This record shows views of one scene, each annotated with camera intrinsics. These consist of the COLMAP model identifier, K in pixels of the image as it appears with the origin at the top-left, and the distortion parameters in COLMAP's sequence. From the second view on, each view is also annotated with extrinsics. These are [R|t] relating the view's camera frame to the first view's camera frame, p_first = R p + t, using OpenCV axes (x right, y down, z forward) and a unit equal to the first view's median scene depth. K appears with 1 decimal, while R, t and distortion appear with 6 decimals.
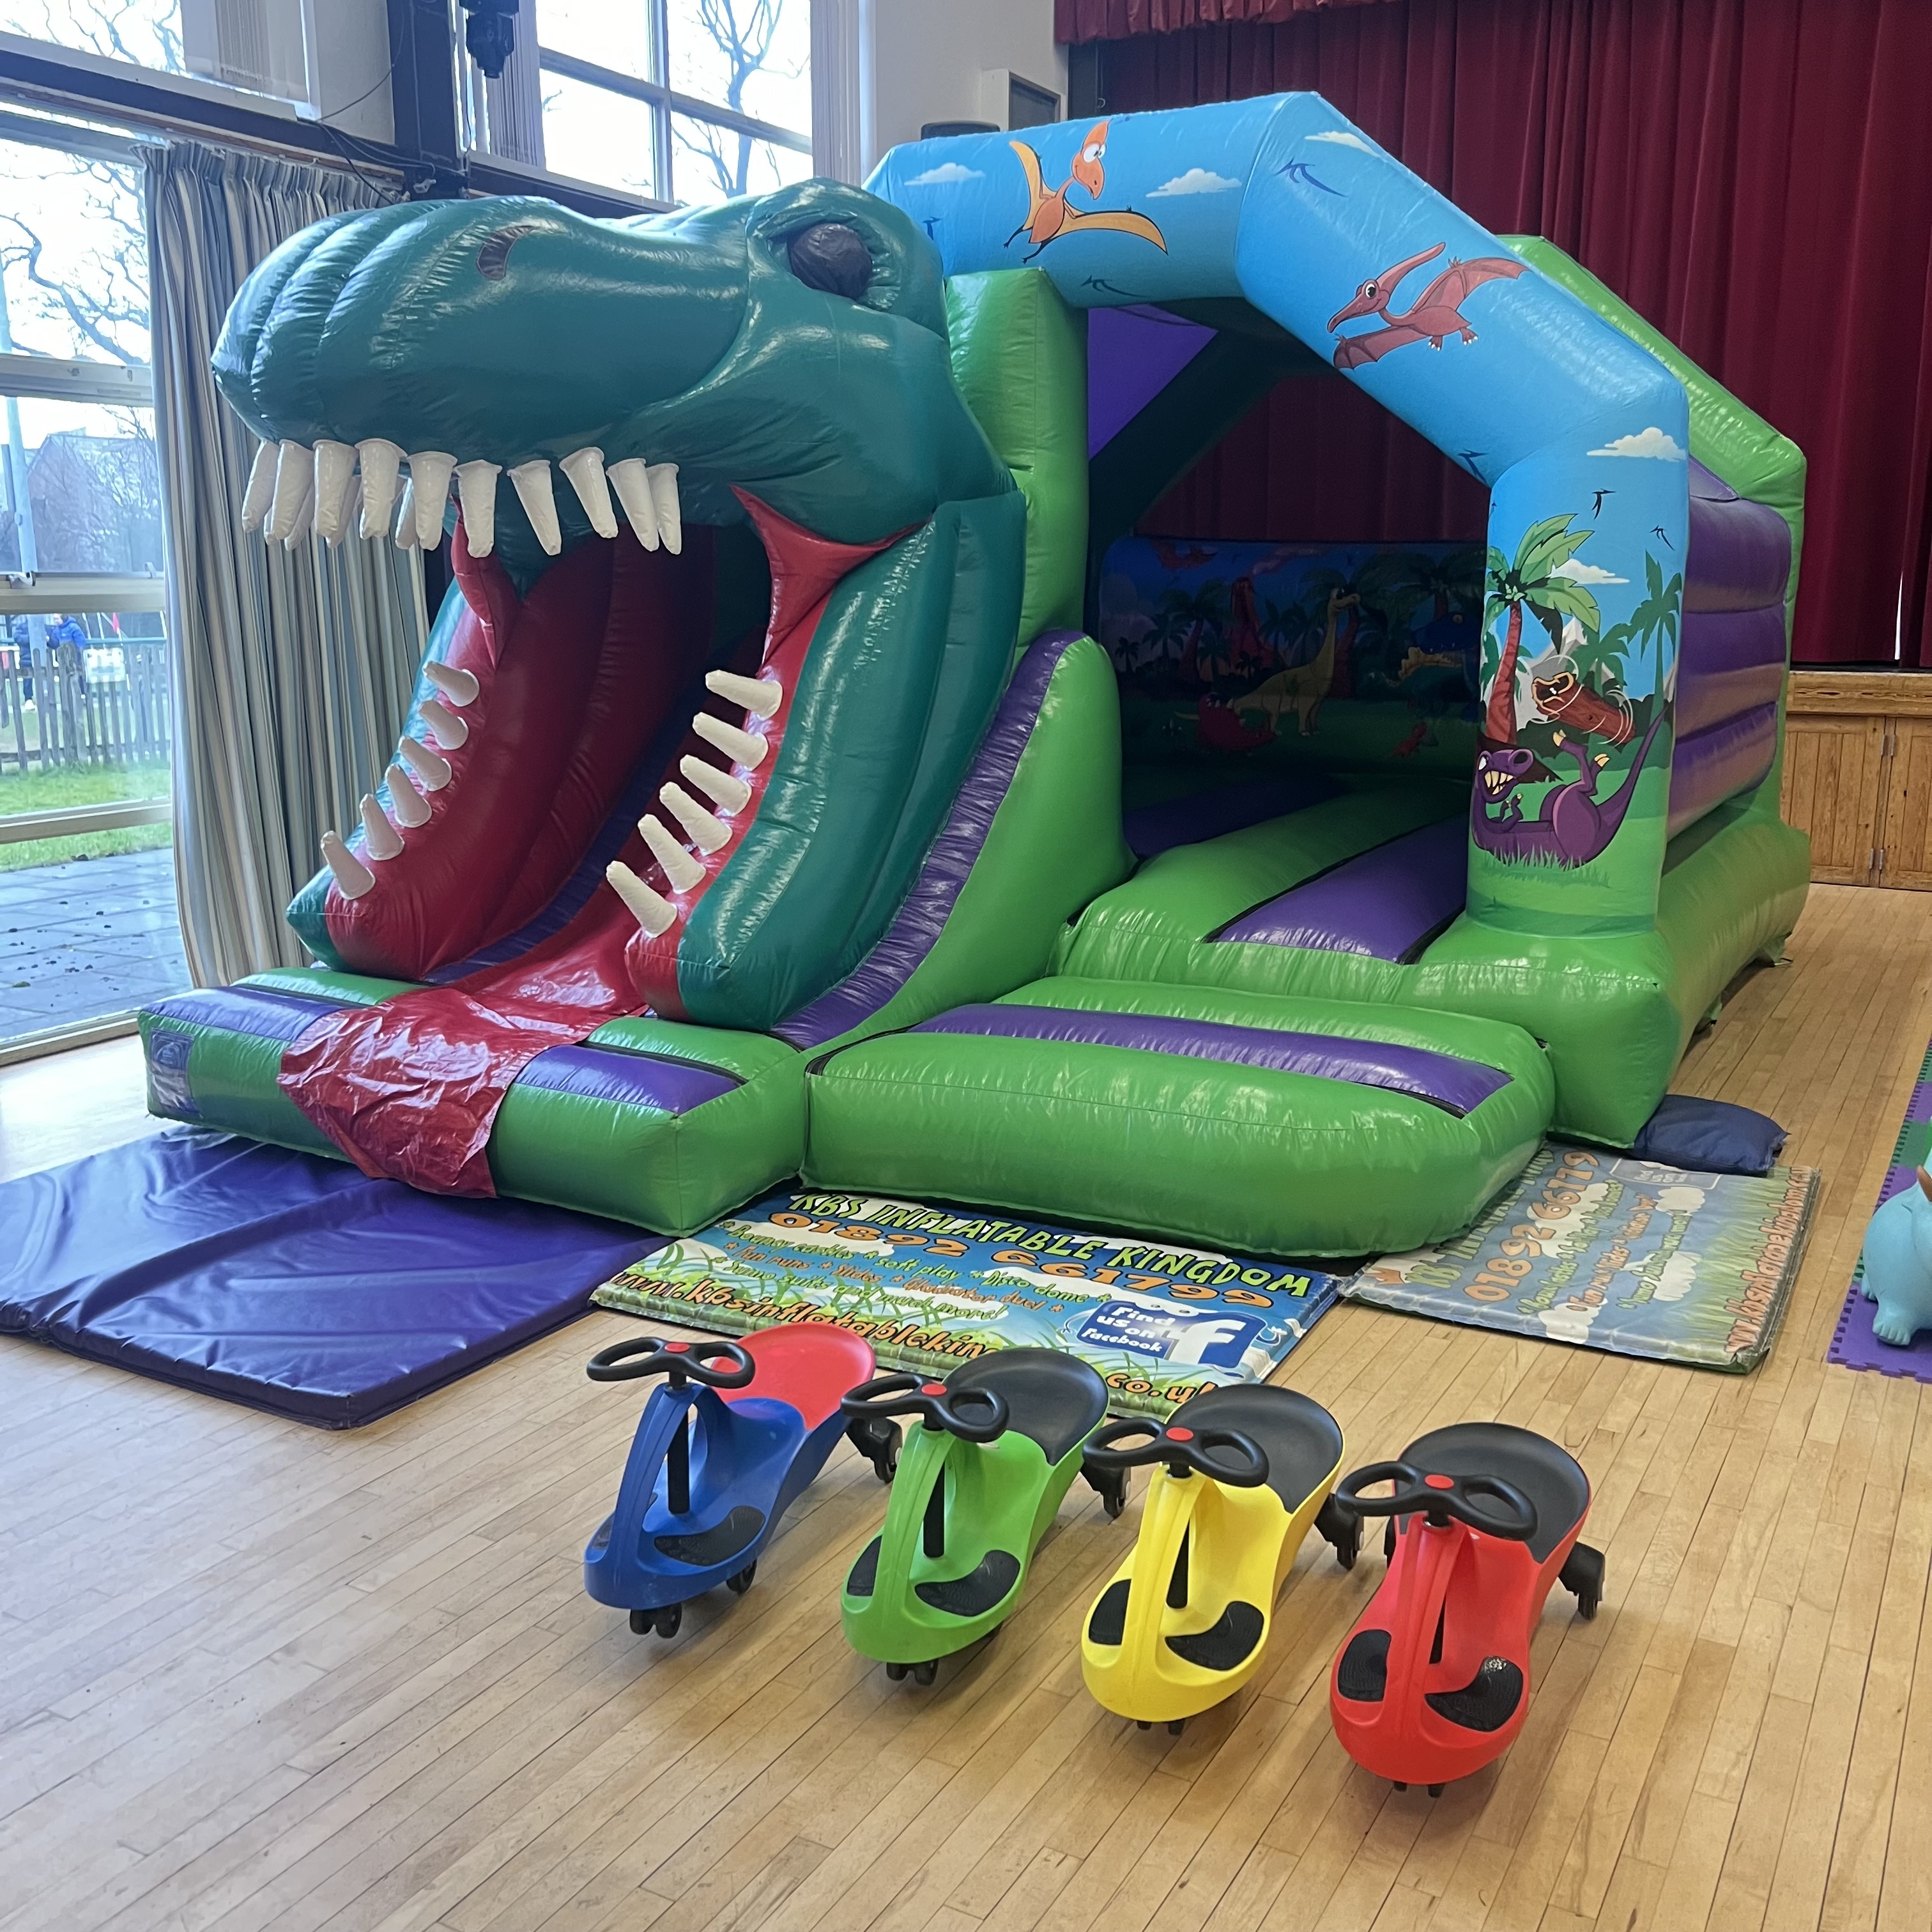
lens RADIAL K [[1889.0, 0, 966.0], [0, 1889.0, 966.0], [0, 0, 1]] dist [0.184221, -0.392266]
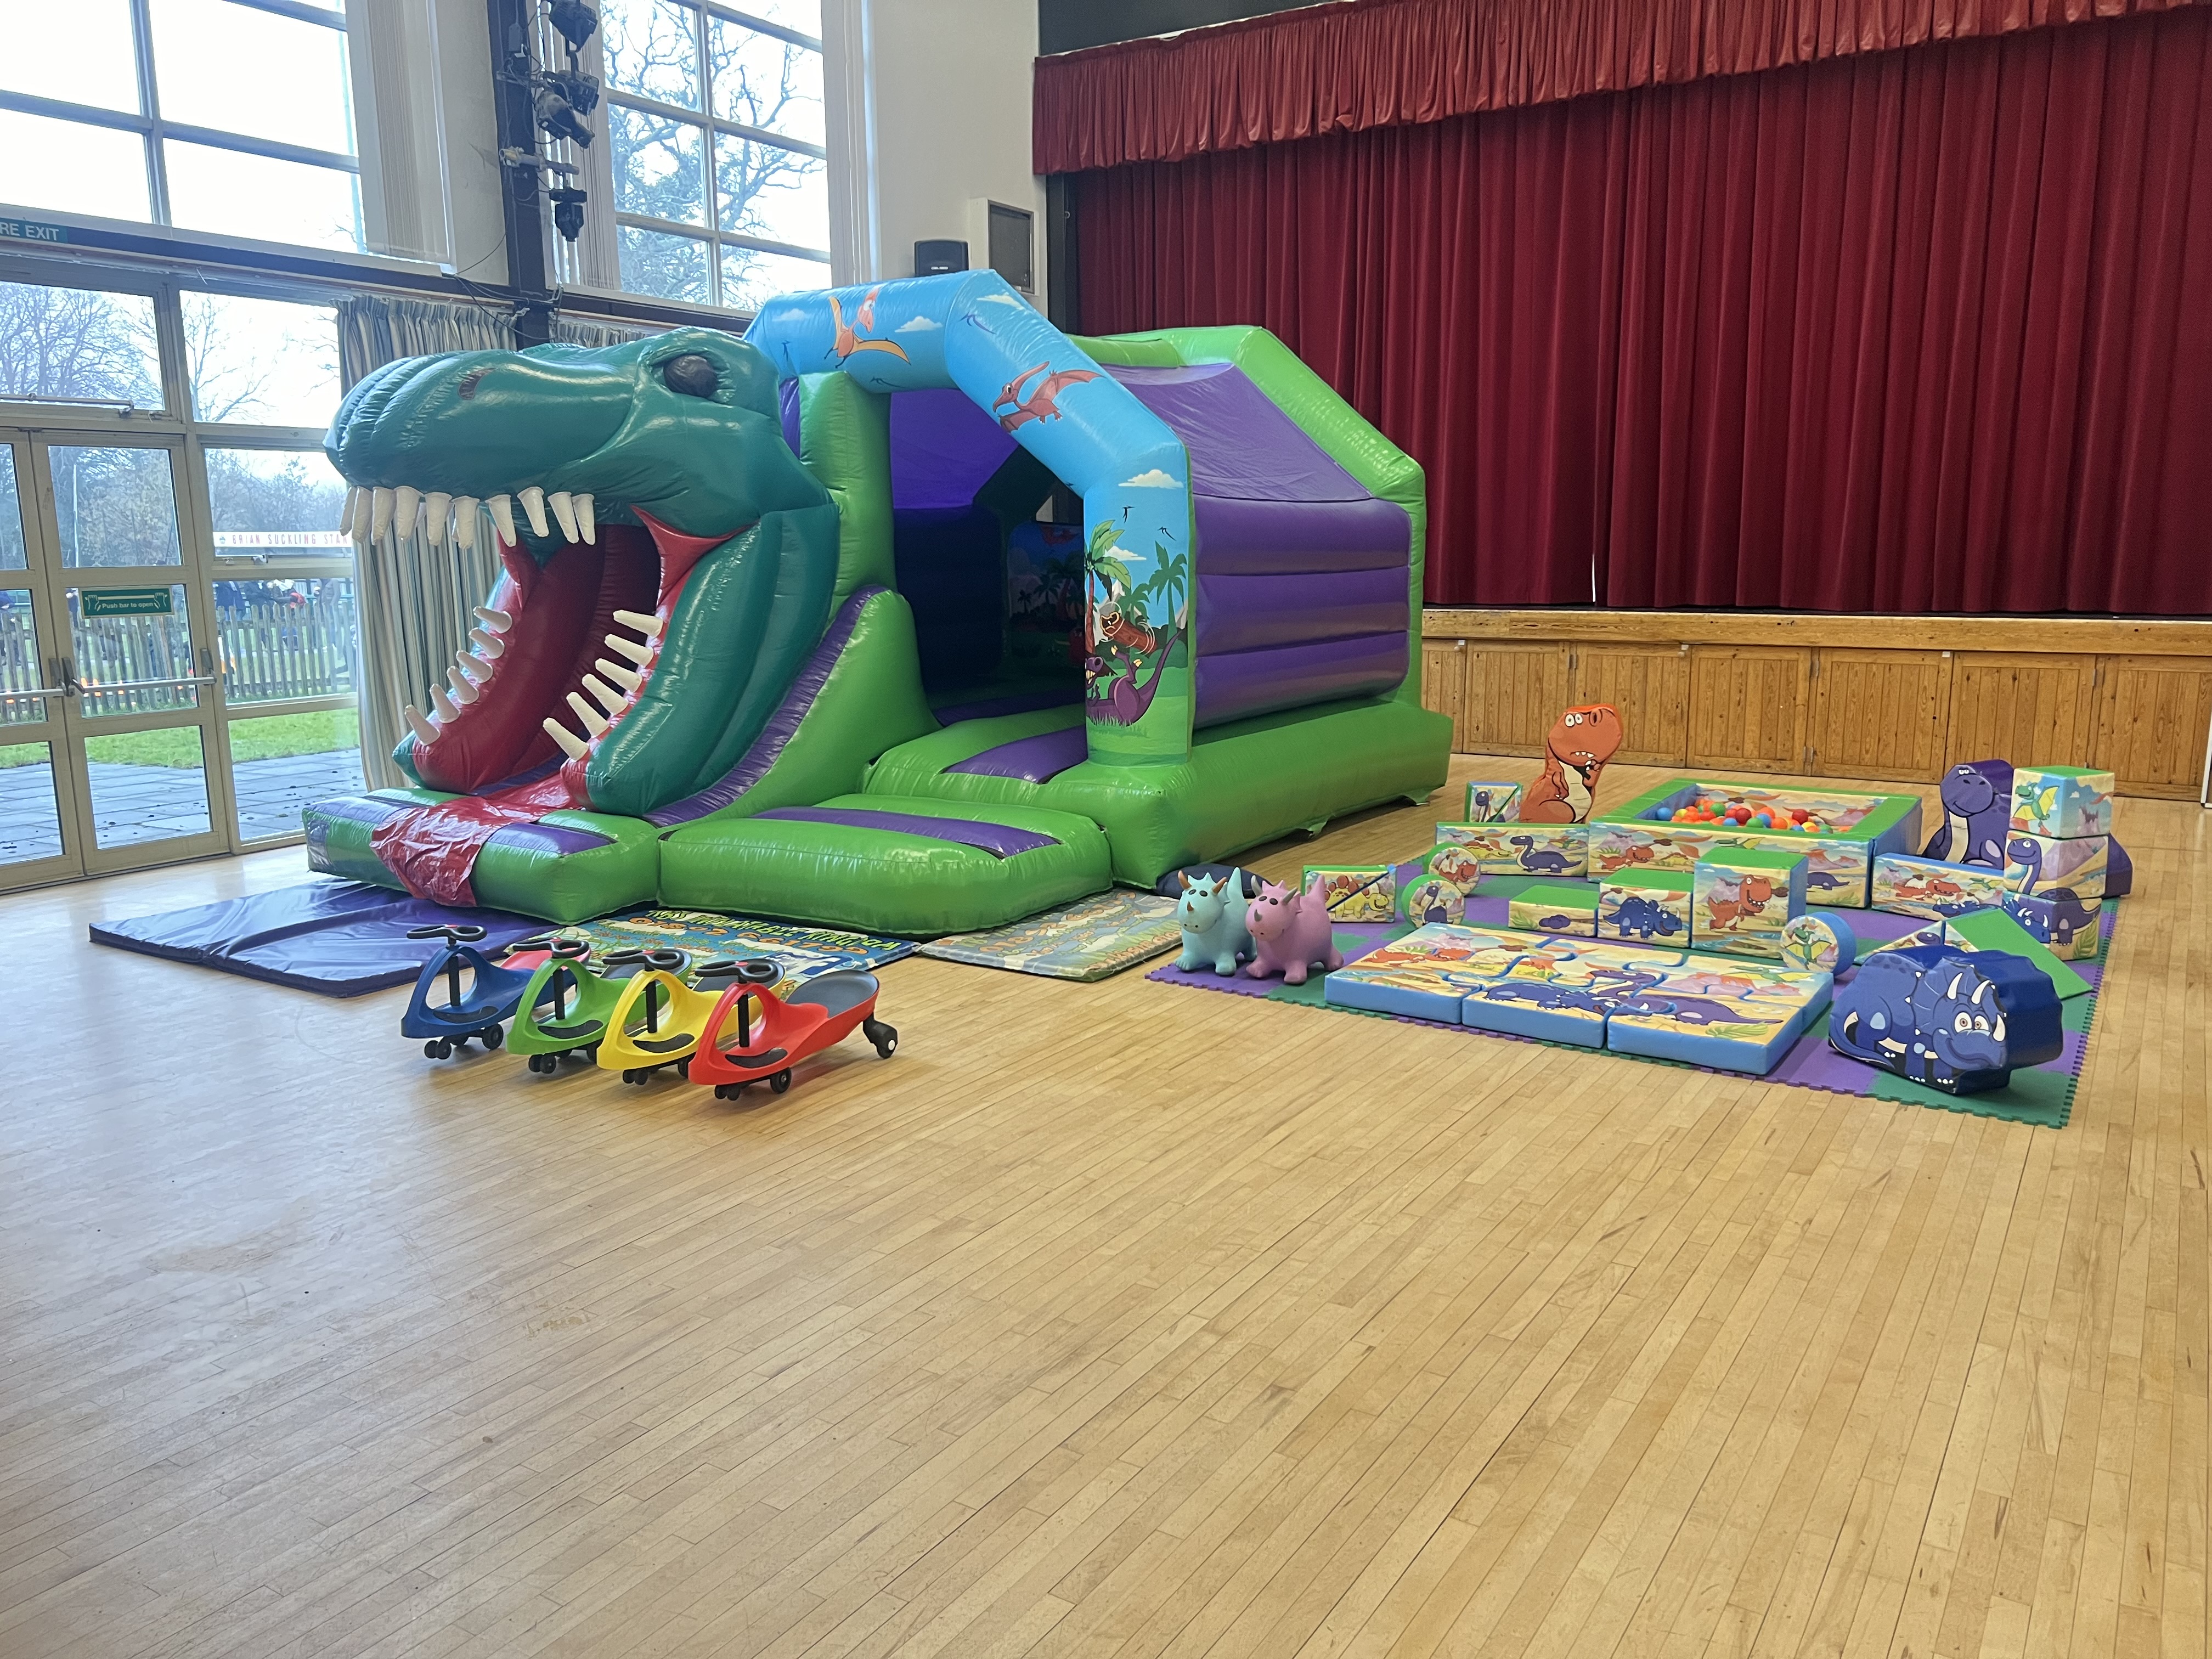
lens RADIAL K [[1653.2, 0, 1106.0], [0, 1653.2, 829.5], [0, 0, 1]] dist [0.190045, -0.313372]
pose [[0.996936, 0.002041, -0.078201, 0.420724], [-0.004150, 0.999632, -0.026814, 0.081683], [0.078118, 0.027056, 0.996577, -0.474904]]
